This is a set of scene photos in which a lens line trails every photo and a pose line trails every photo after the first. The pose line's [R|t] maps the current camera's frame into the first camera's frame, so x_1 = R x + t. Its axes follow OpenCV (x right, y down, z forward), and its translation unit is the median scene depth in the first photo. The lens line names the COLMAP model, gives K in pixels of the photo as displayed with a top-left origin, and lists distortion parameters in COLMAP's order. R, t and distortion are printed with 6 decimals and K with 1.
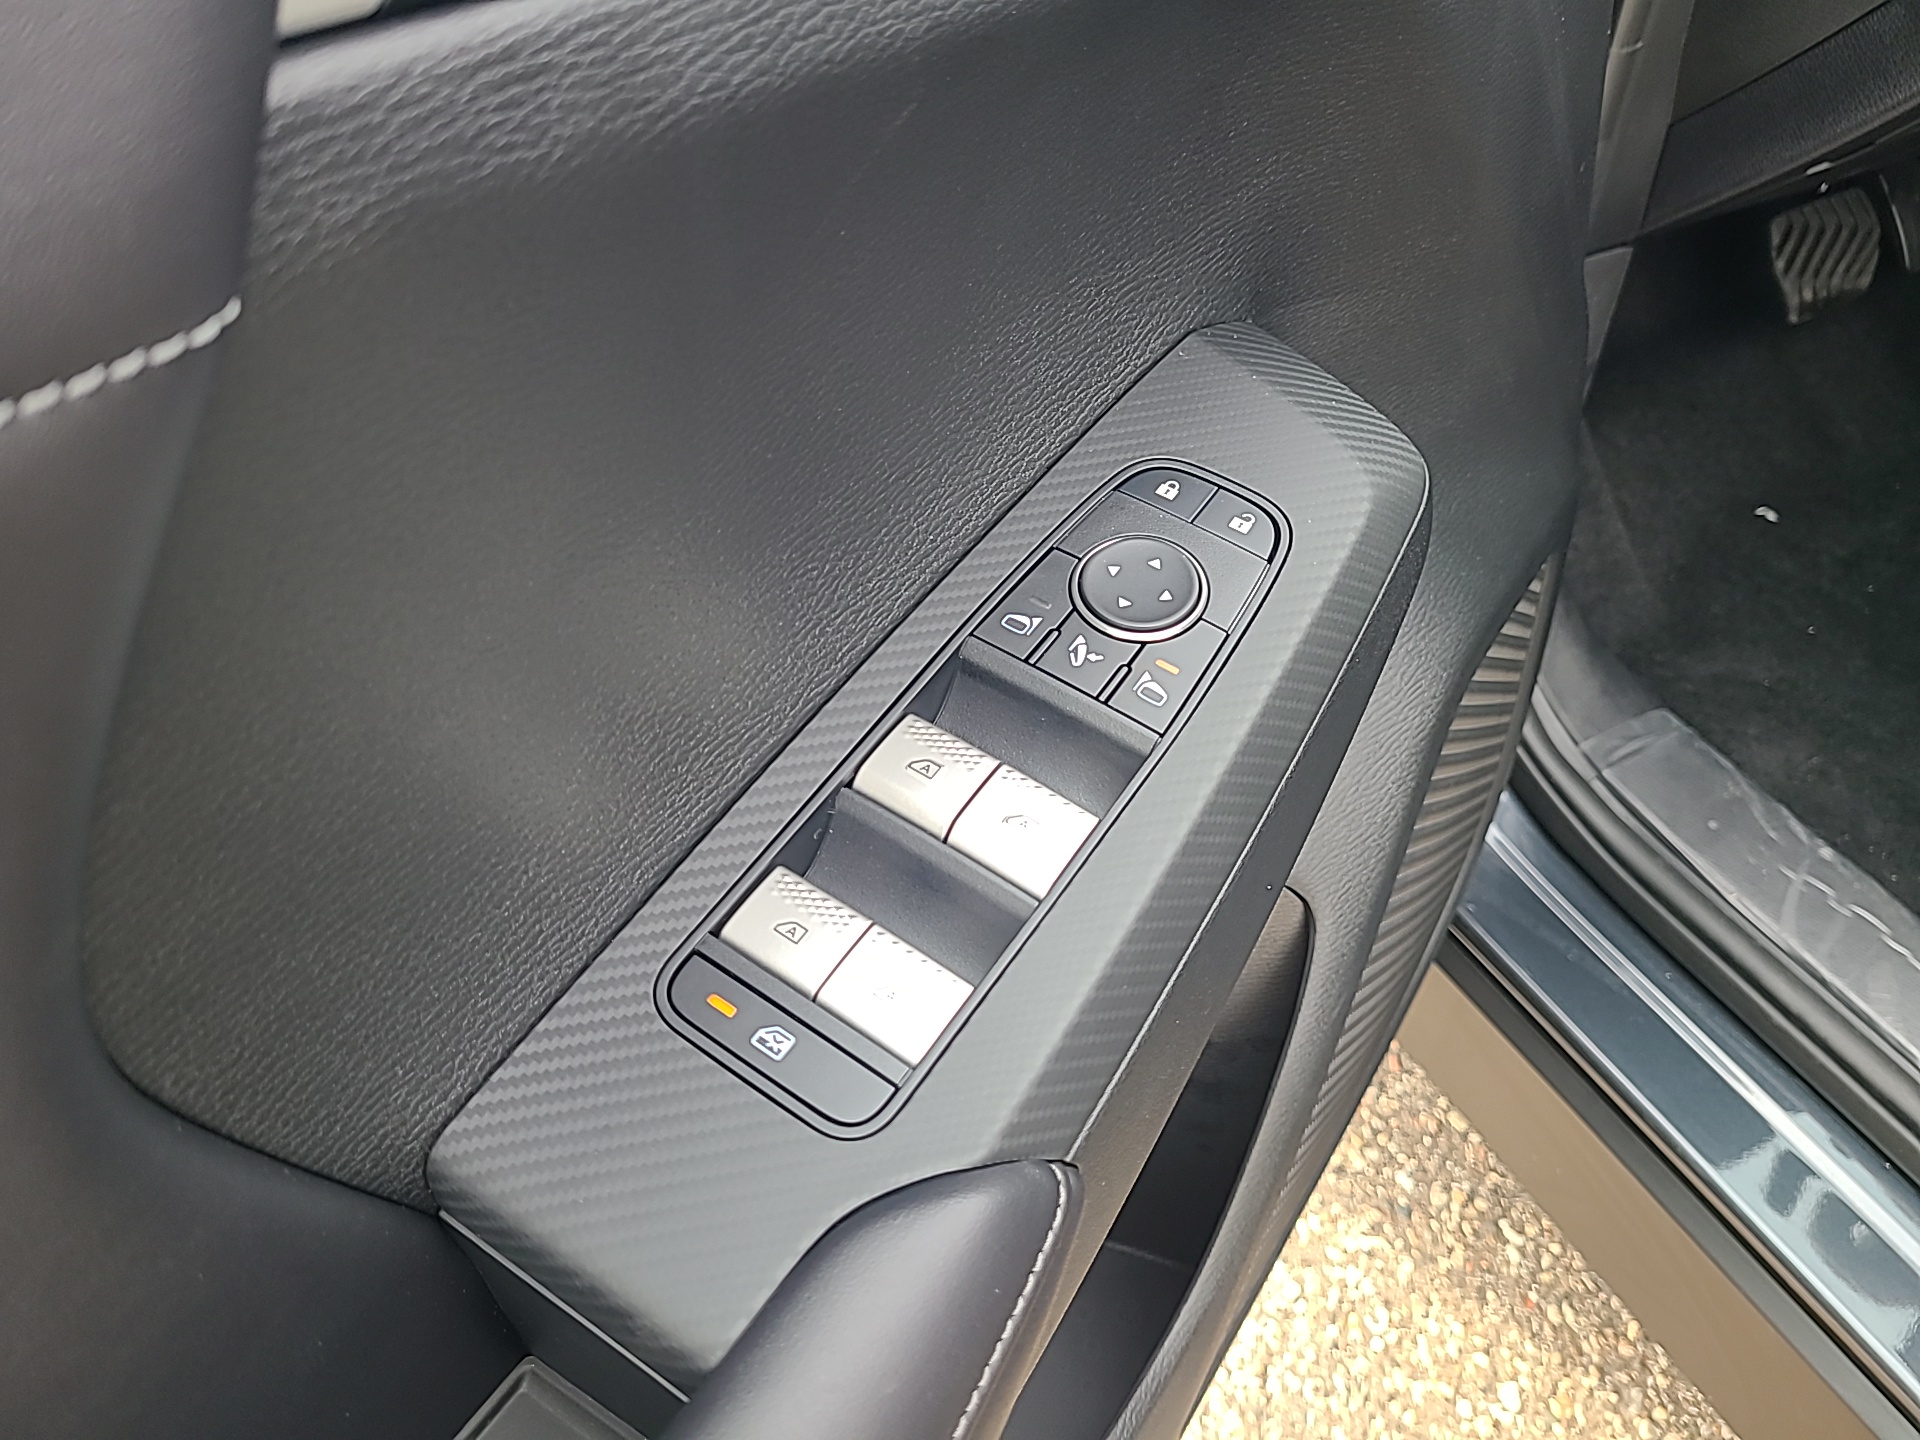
lens RADIAL K [[1517.0, 0, 960.0], [0, 1517.0, 720.0], [0, 0, 1]] dist [0.007927, -0.001946]
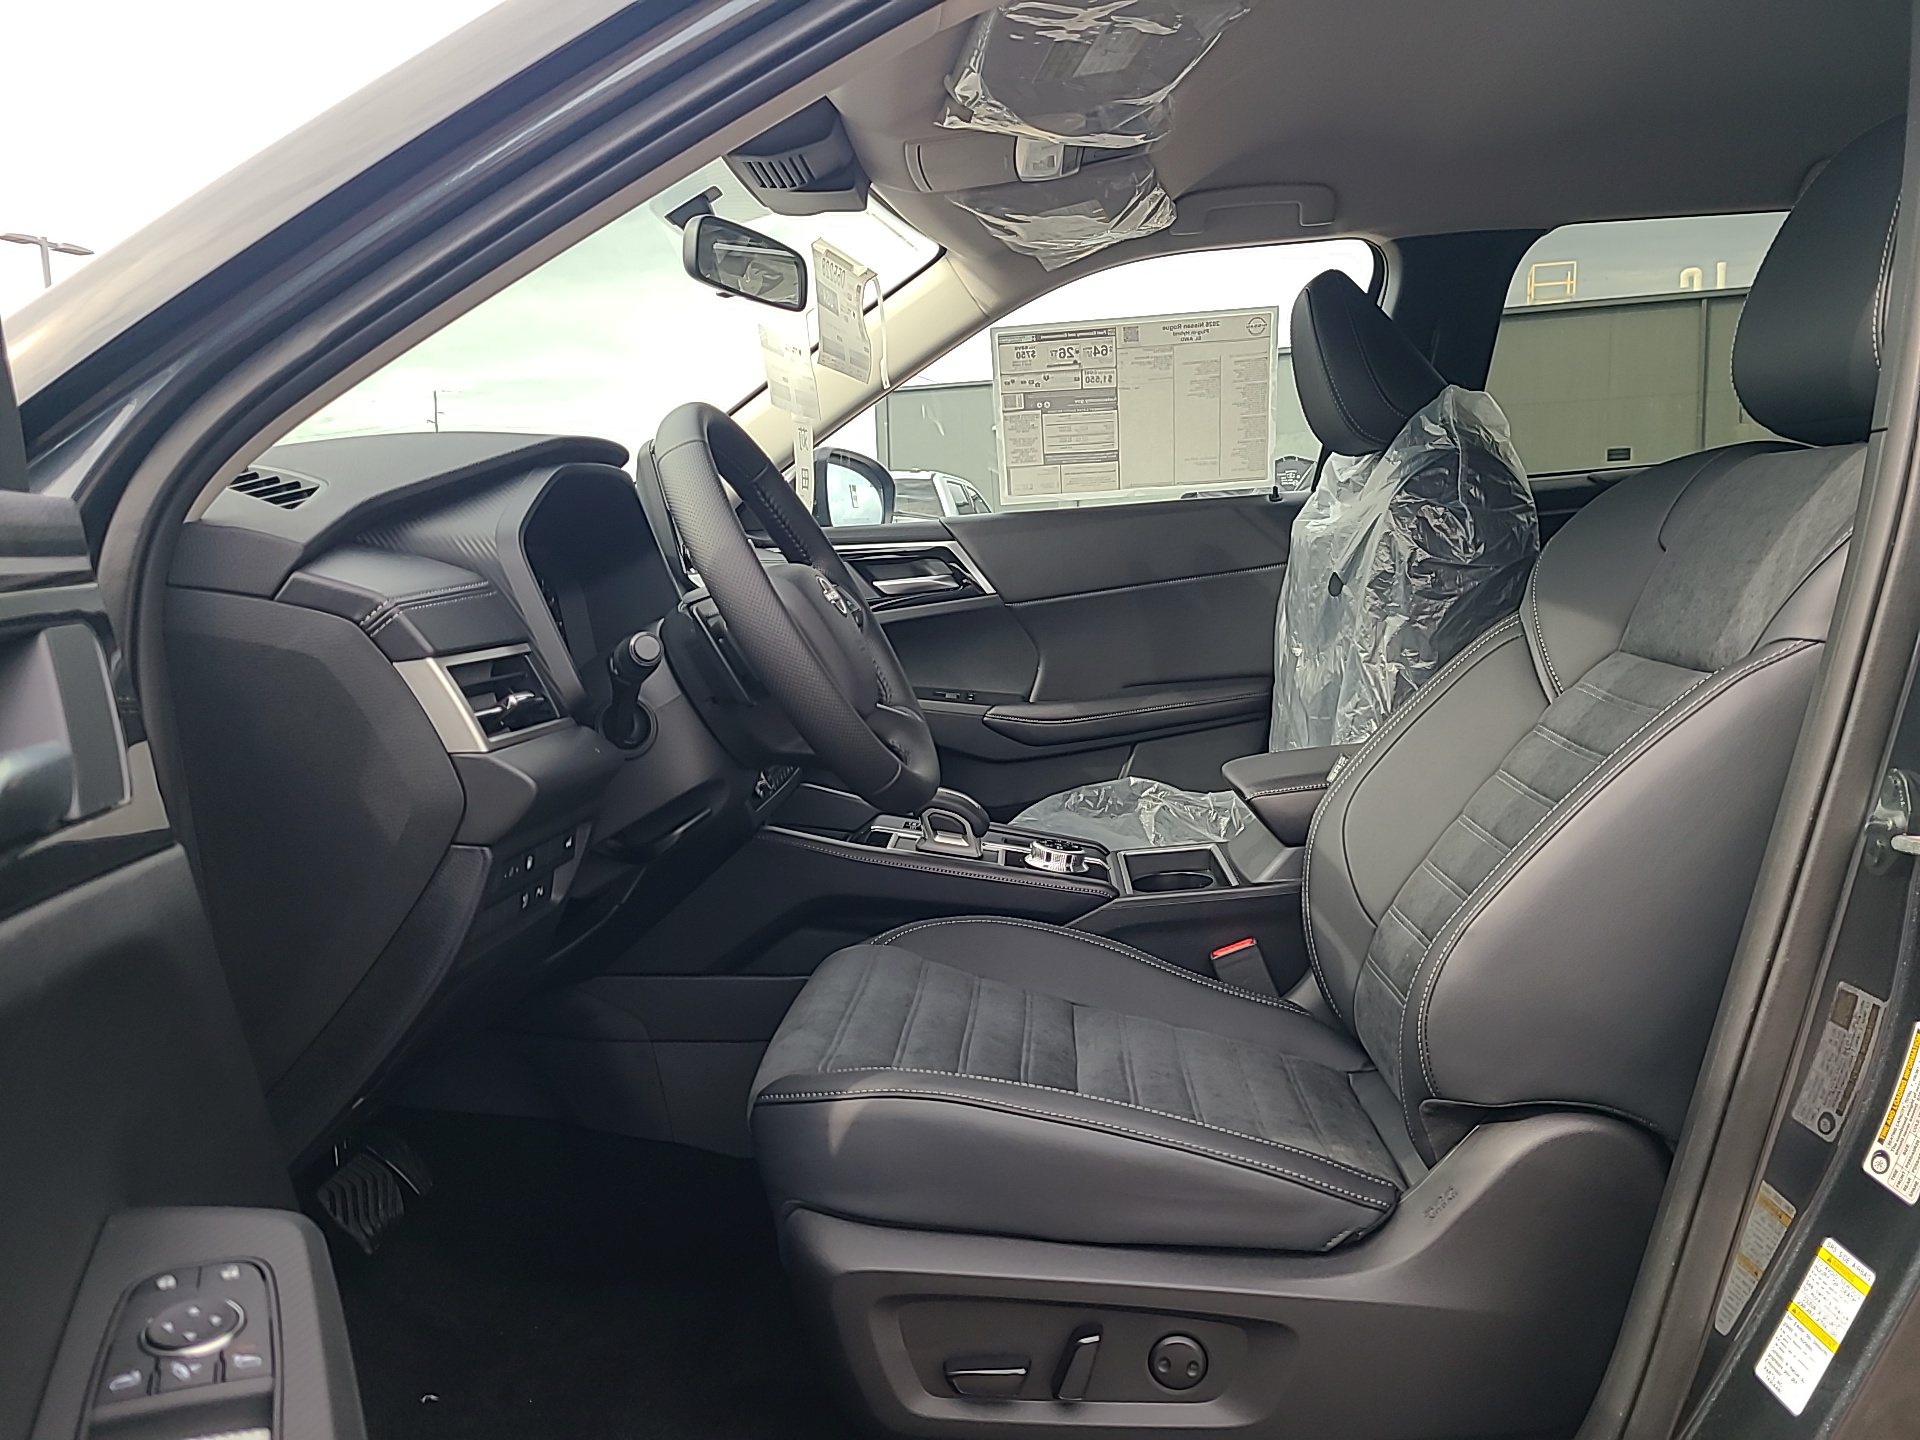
lens RADIAL K [[1517.0, 0, 960.0], [0, 1517.0, 720.0], [0, 0, 1]] dist [0.007927, -0.001946]
pose [[0.533852, -0.100585, 0.839574, -0.213598], [0.632402, 0.706600, -0.317466, 0.140272], [-0.561311, 0.700428, 0.440830, -0.150845]]
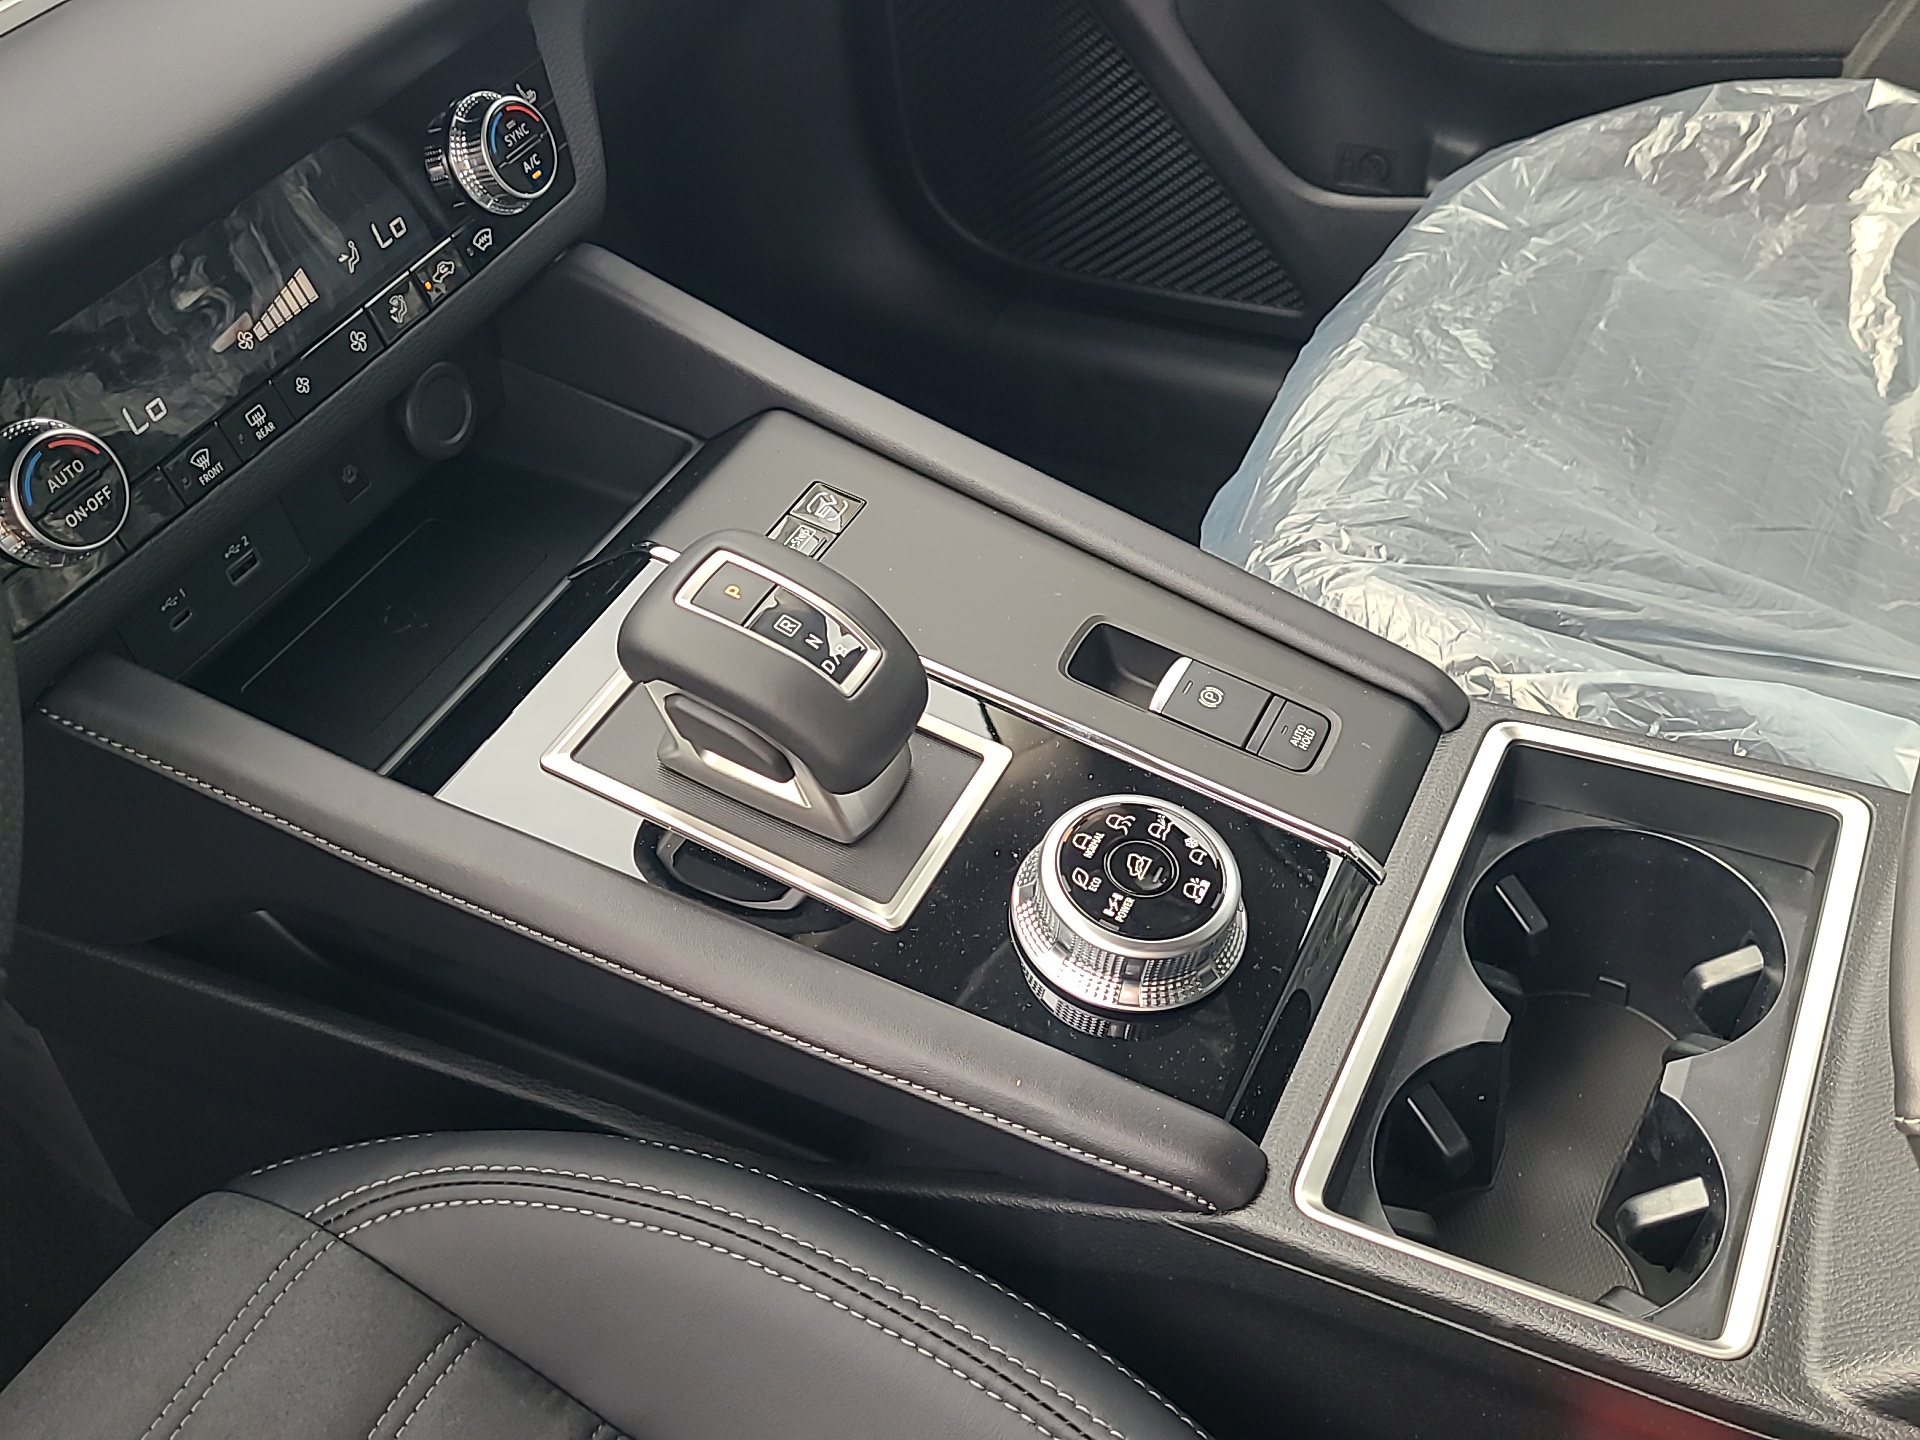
lens RADIAL K [[1889.3, 0, 960.0], [0, 1889.3, 720.0], [0, 0, 1]] dist [0.037216, 0.009230]
pose [[0.833375, -0.405804, 0.375246, 0.865897], [0.429003, 0.902991, 0.023765, -0.252685], [-0.348487, 0.141176, 0.926621, 0.080917]]
